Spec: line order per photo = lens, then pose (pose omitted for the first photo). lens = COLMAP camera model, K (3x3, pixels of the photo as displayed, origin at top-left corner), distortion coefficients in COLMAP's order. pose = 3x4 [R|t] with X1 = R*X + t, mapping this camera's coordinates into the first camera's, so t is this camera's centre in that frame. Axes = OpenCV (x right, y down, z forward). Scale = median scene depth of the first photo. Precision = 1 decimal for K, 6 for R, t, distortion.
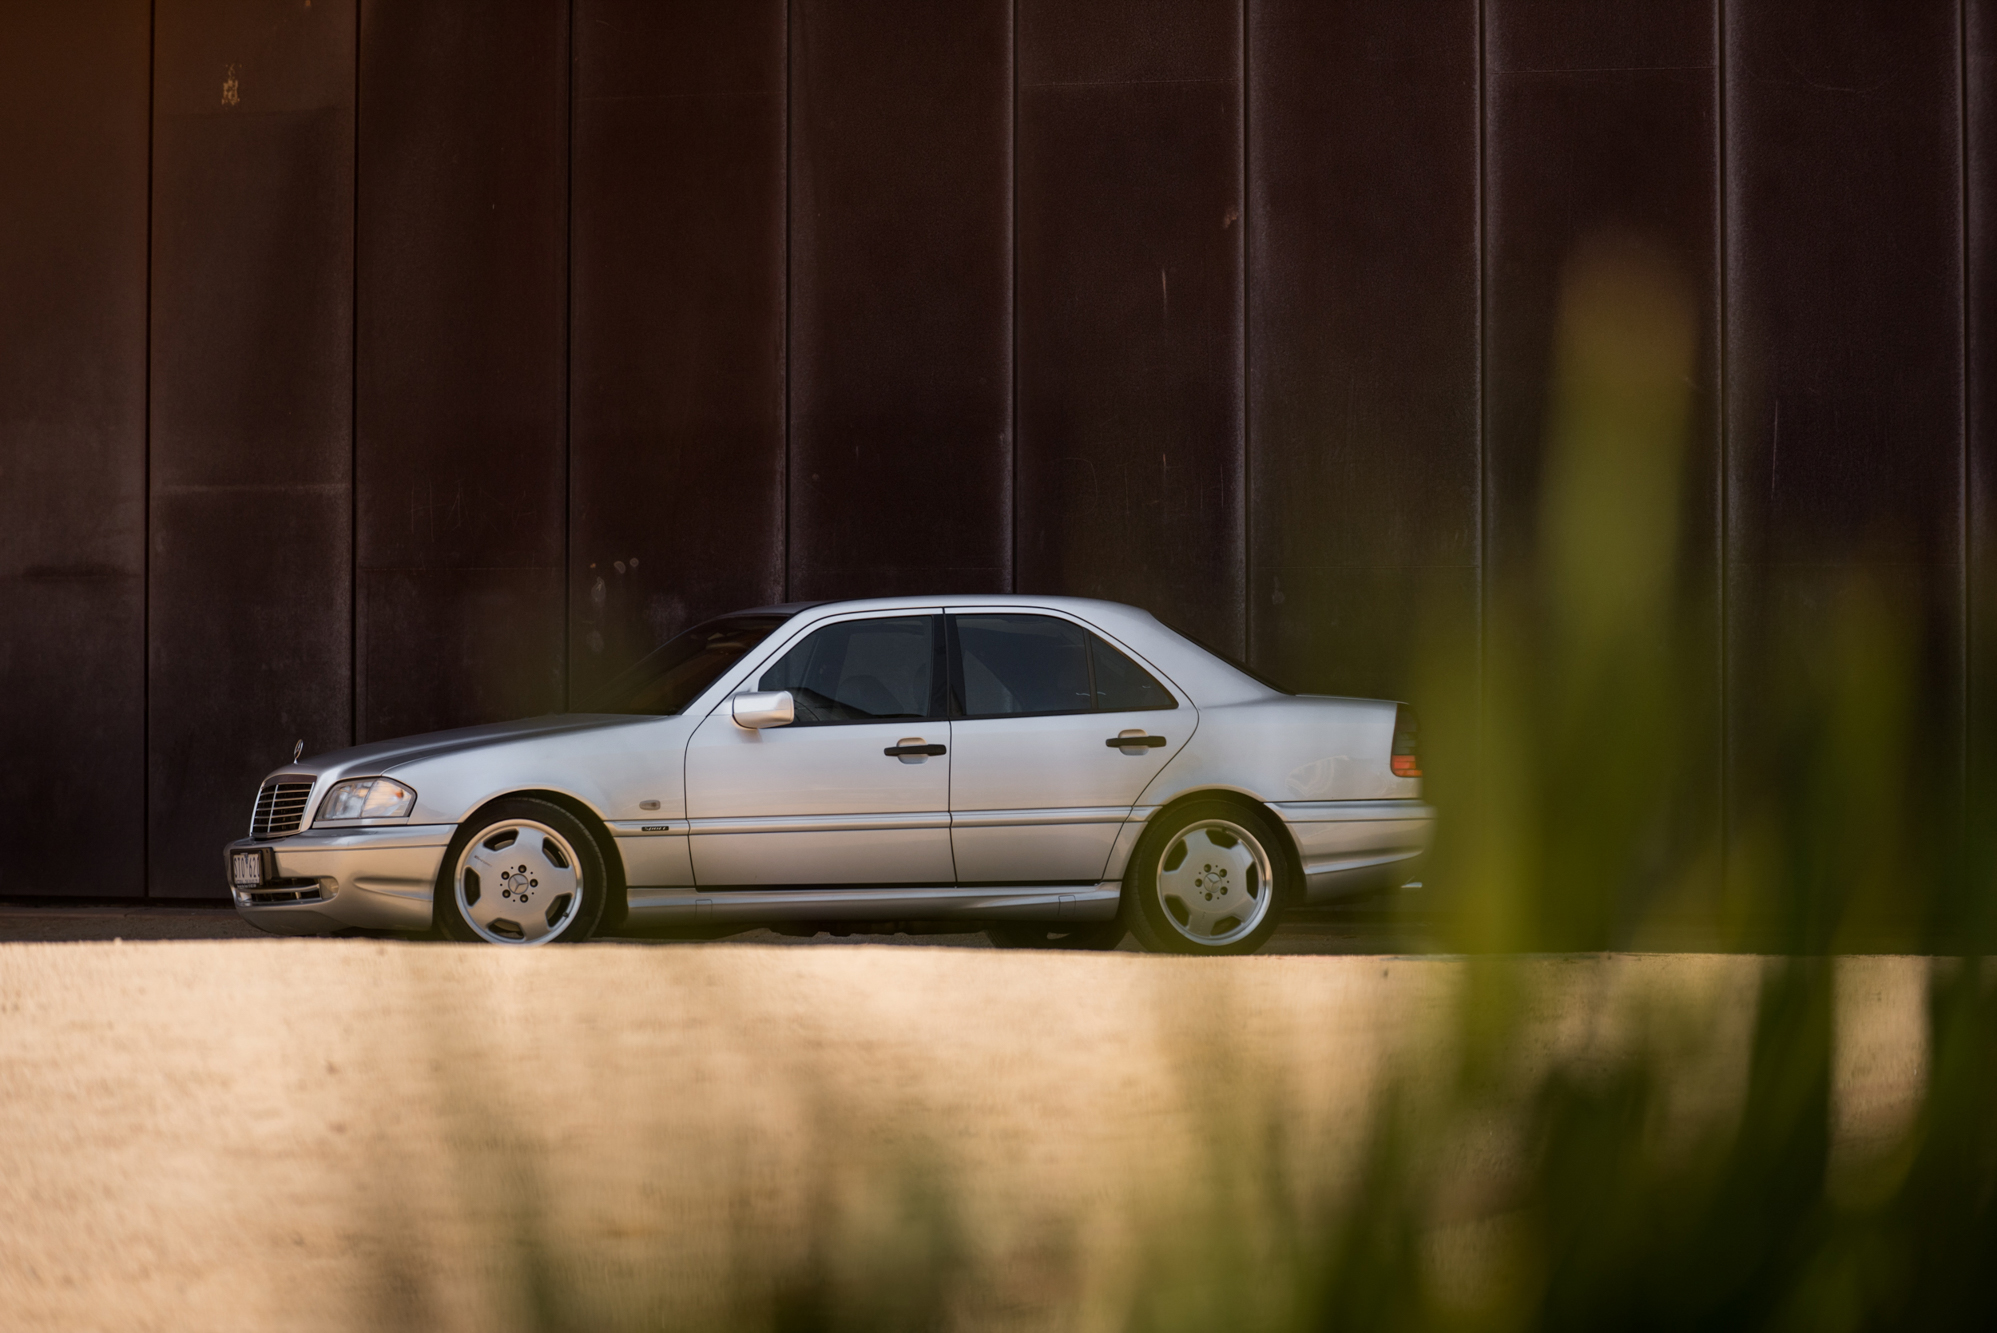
lens RADIAL K [[8940.9, 0, 998.5], [0, 8940.9, 666.5], [0, 0, 1]] dist [-0.840496, -3.100009]
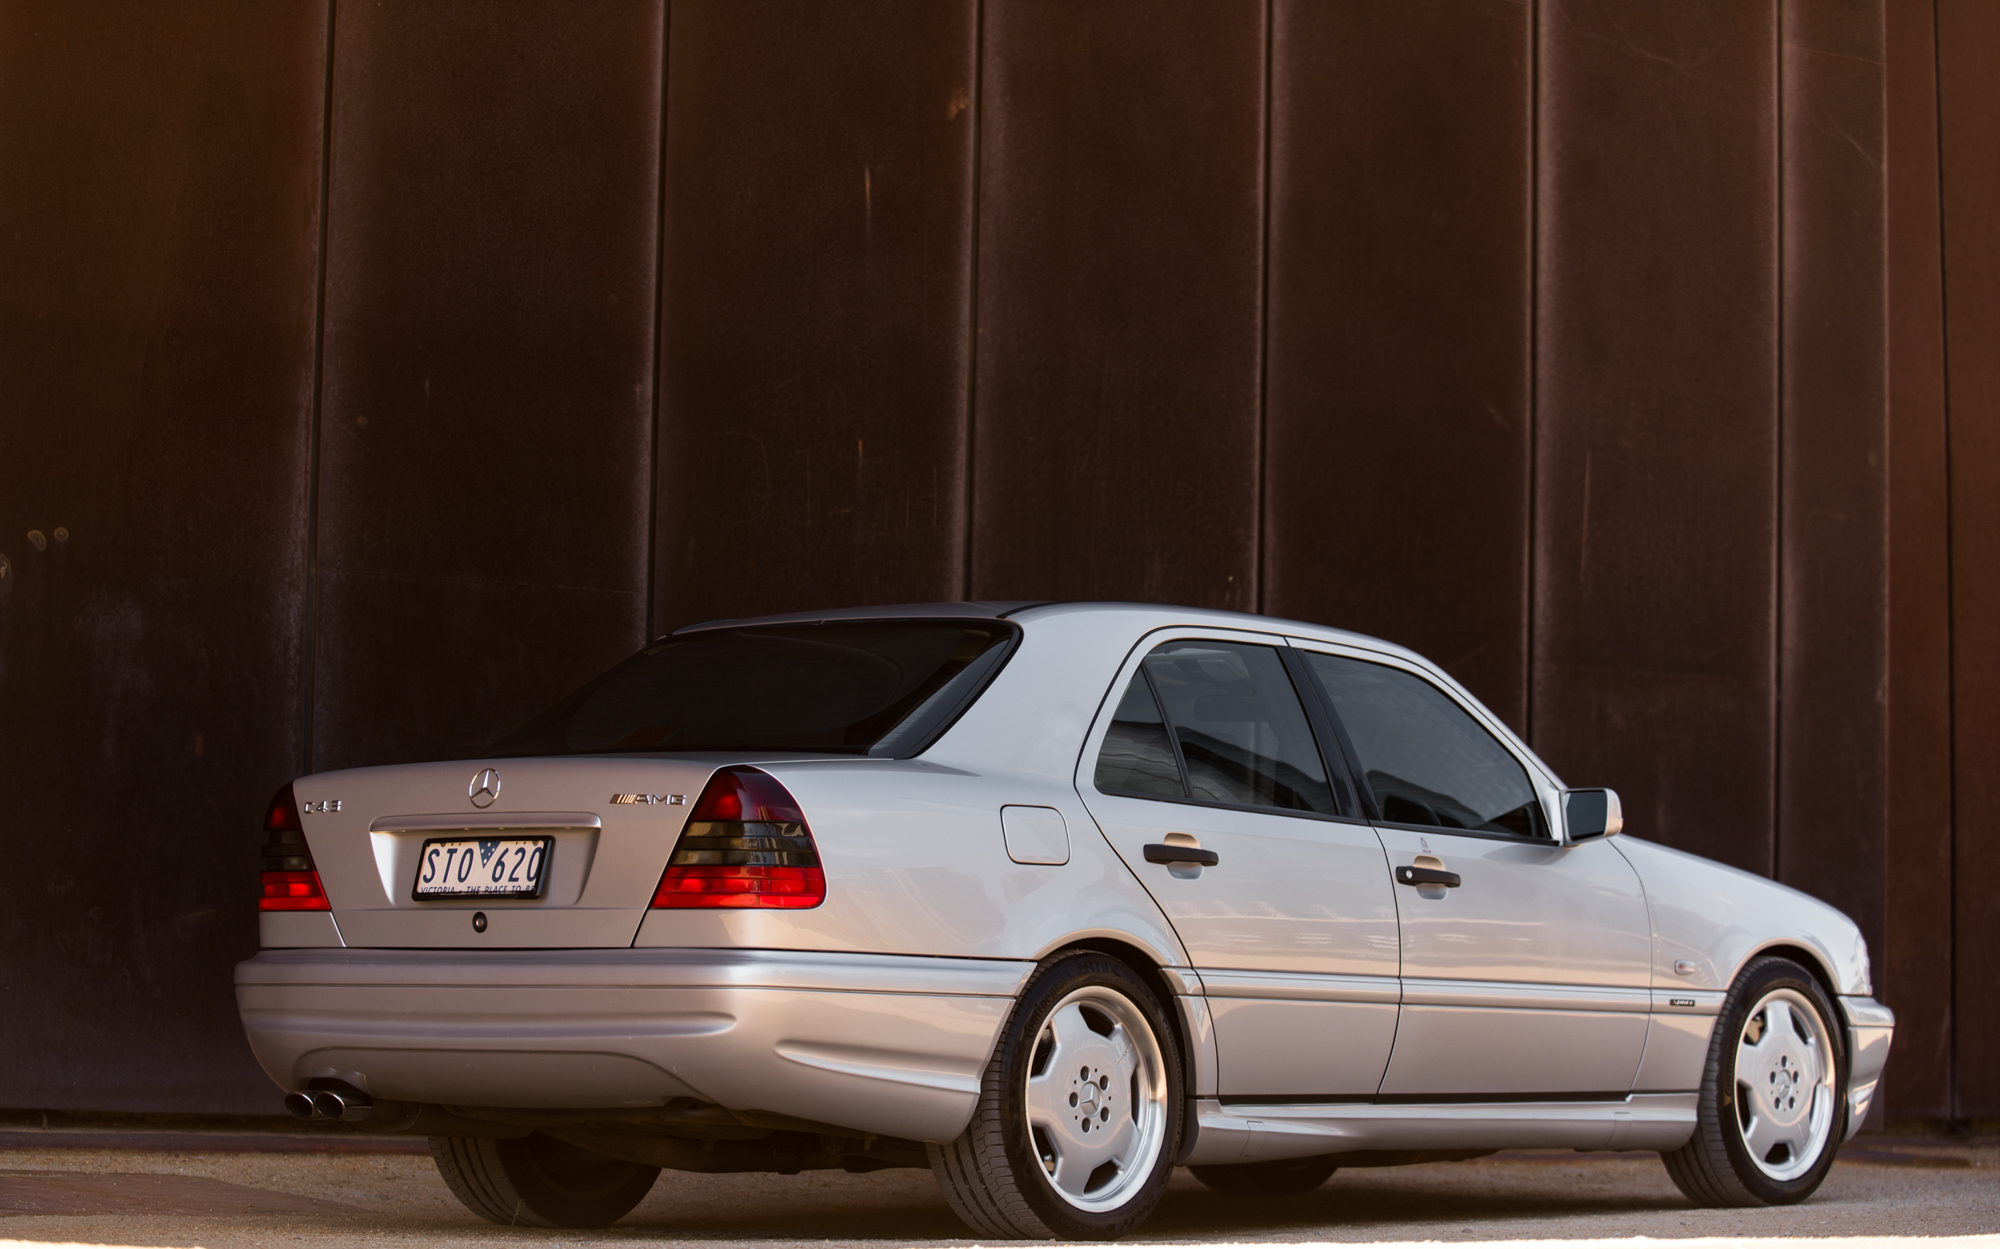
lens RADIAL K [[5706.2, 0, 1003.7], [0, 5706.2, 686.5], [0, 0, 1]] dist [-0.412513, -0.863769]
pose [[0.470868, 0.067040, 0.879653, -0.354879], [-0.023335, 0.997706, -0.063546, 0.021647], [-0.881895, 0.009395, 0.471352, 0.803366]]
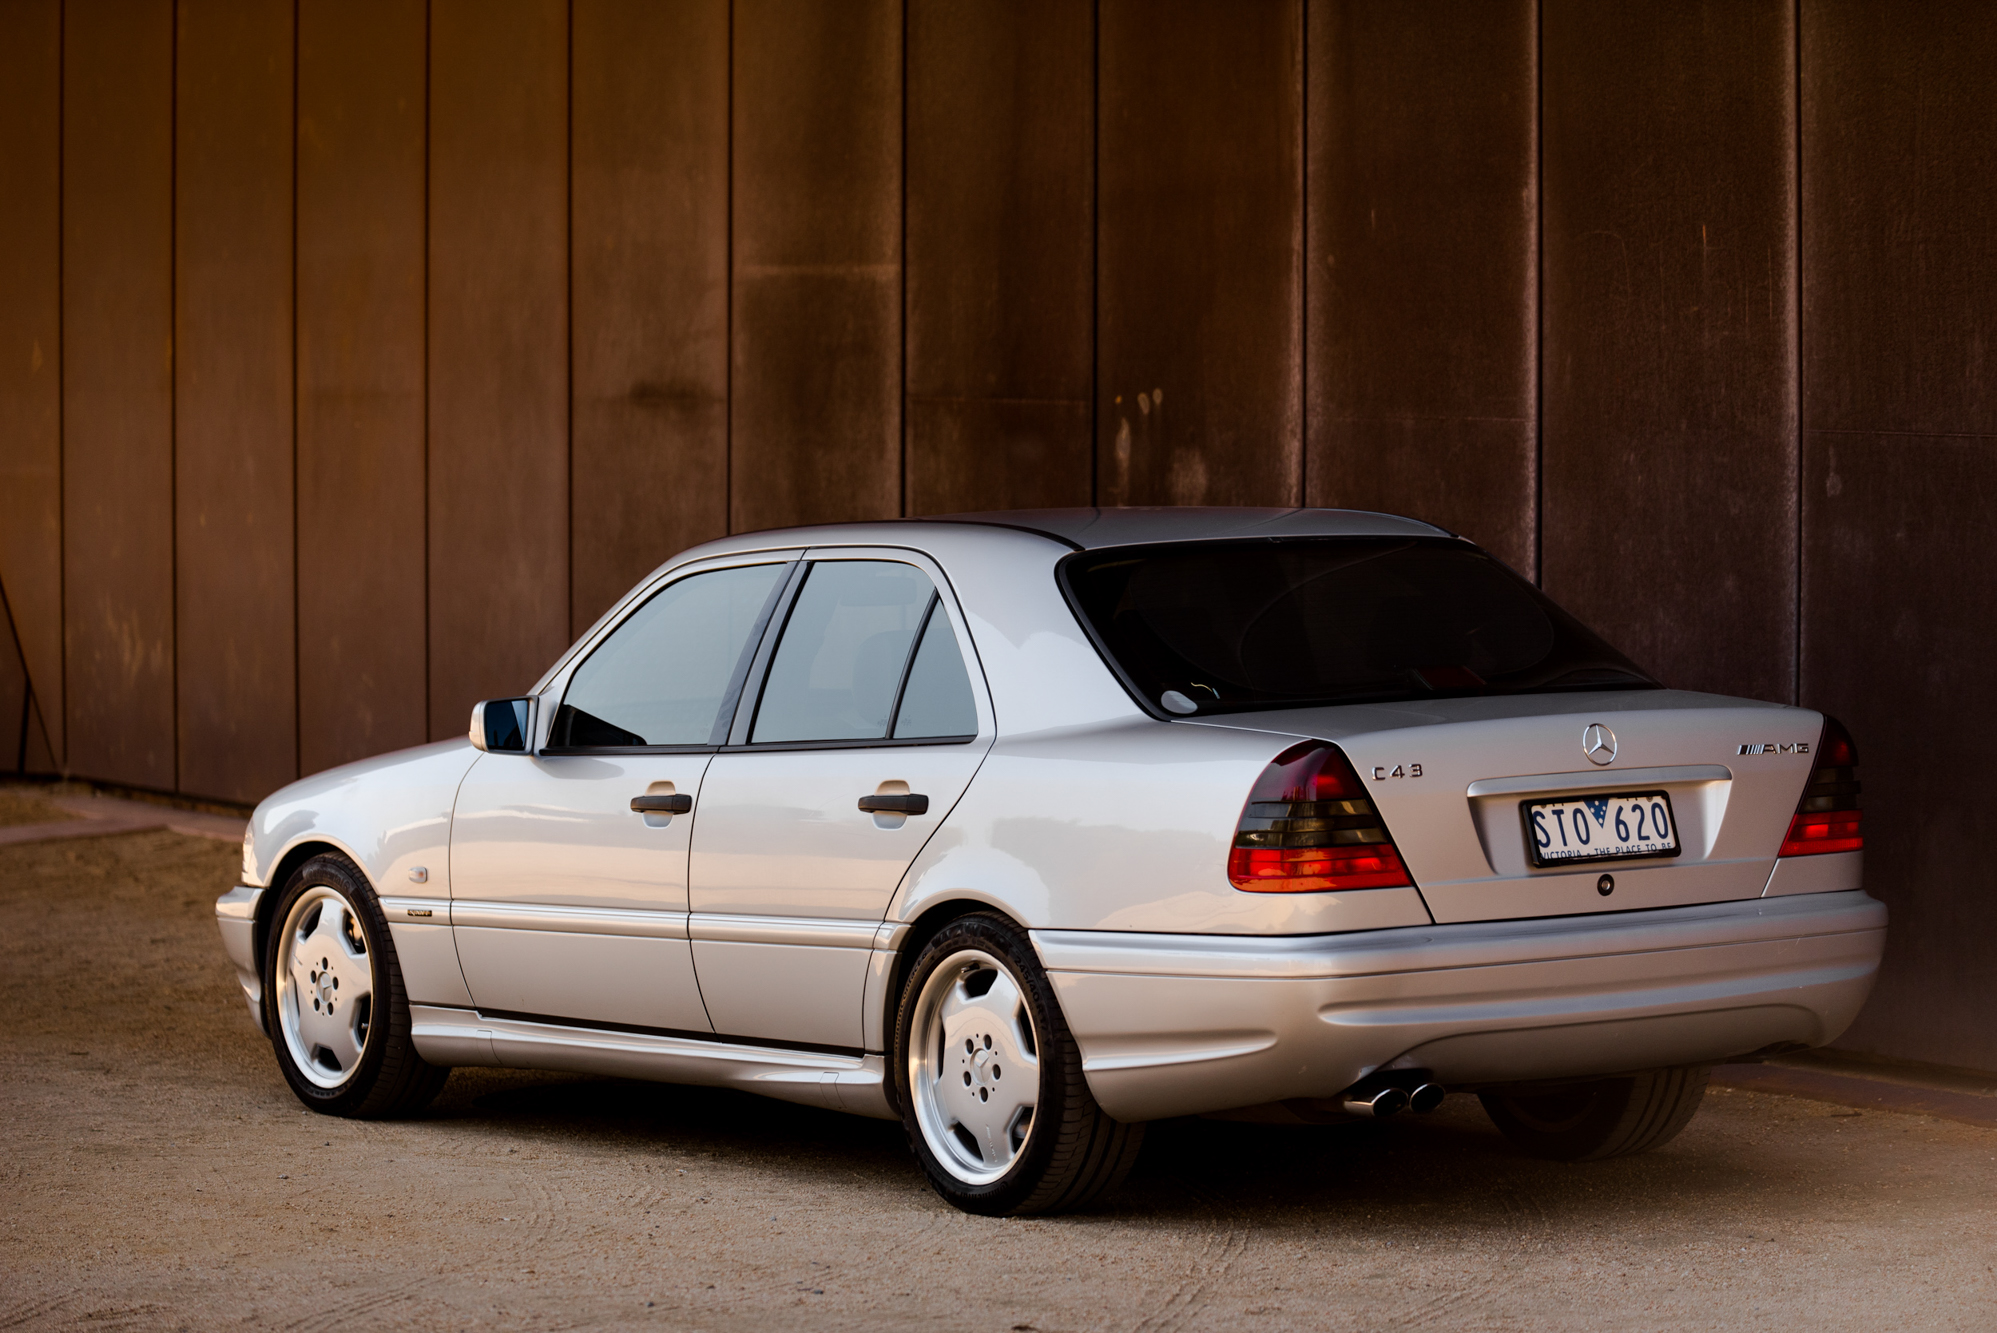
lens RADIAL K [[6949.7, 0, 998.5], [0, 6949.7, 666.5], [0, 0, 1]] dist [-0.586611, 1.393534]
pose [[0.818543, 0.030117, -0.573655, 0.236862], [0.001646, 0.998498, 0.054770, -0.020166], [0.574443, -0.045776, 0.817264, 0.626801]]
